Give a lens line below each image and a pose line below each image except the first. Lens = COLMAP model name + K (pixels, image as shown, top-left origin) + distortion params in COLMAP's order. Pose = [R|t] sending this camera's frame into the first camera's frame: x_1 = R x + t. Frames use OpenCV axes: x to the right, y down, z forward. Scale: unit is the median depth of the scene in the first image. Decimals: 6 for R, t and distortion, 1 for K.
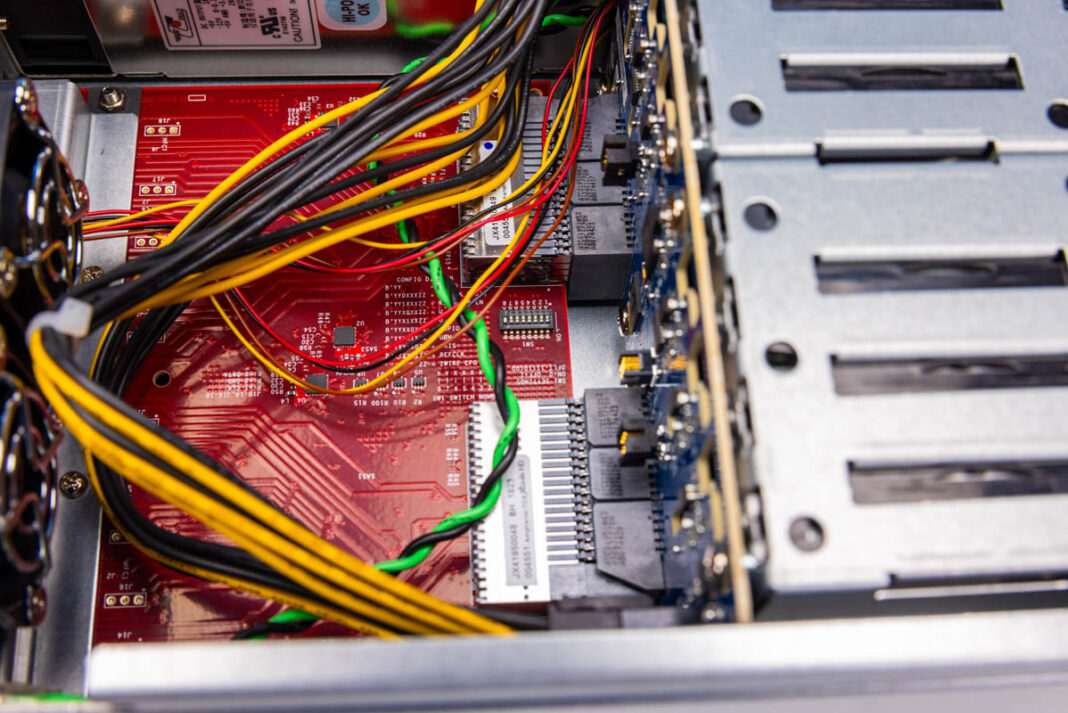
lens RADIAL K [[1273.6, 0, 534.0], [0, 1273.6, 356.5], [0, 0, 1]] dist [-0.001979, 0.010405]
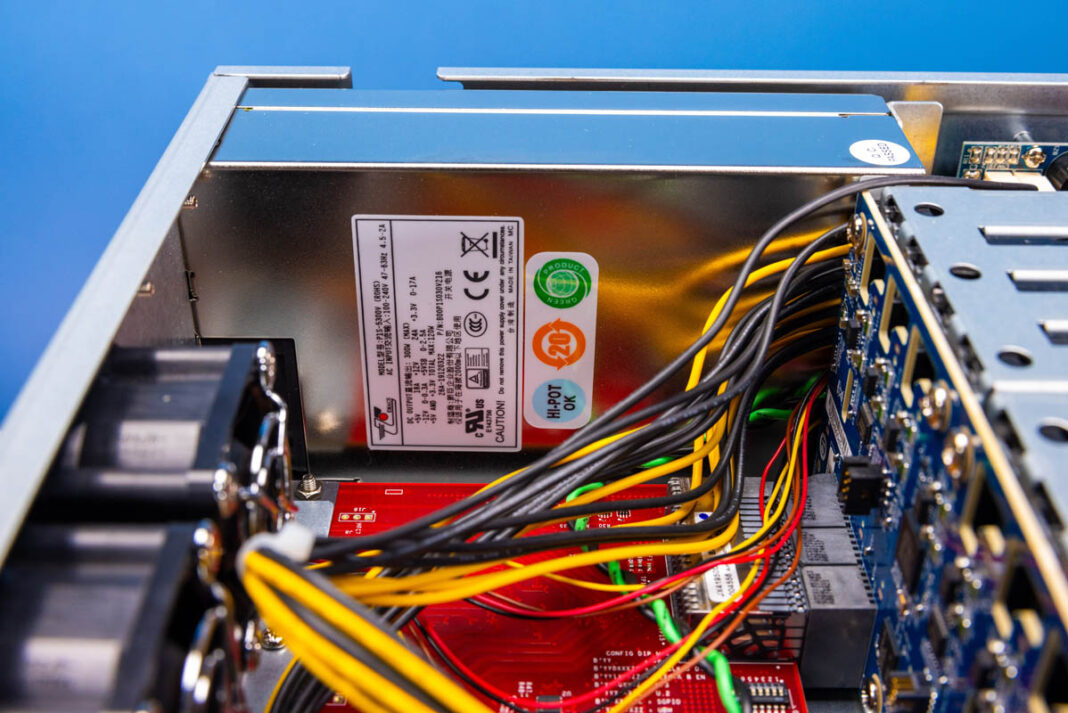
lens RADIAL K [[1277.1, 0, 534.0], [0, 1277.1, 356.5], [0, 0, 1]] dist [-0.000921, -0.257603]
pose [[0.997871, -0.005943, -0.064948, -0.098014], [-0.030203, 0.840506, -0.540960, 0.247713], [0.057804, 0.541770, 0.838537, 0.135513]]
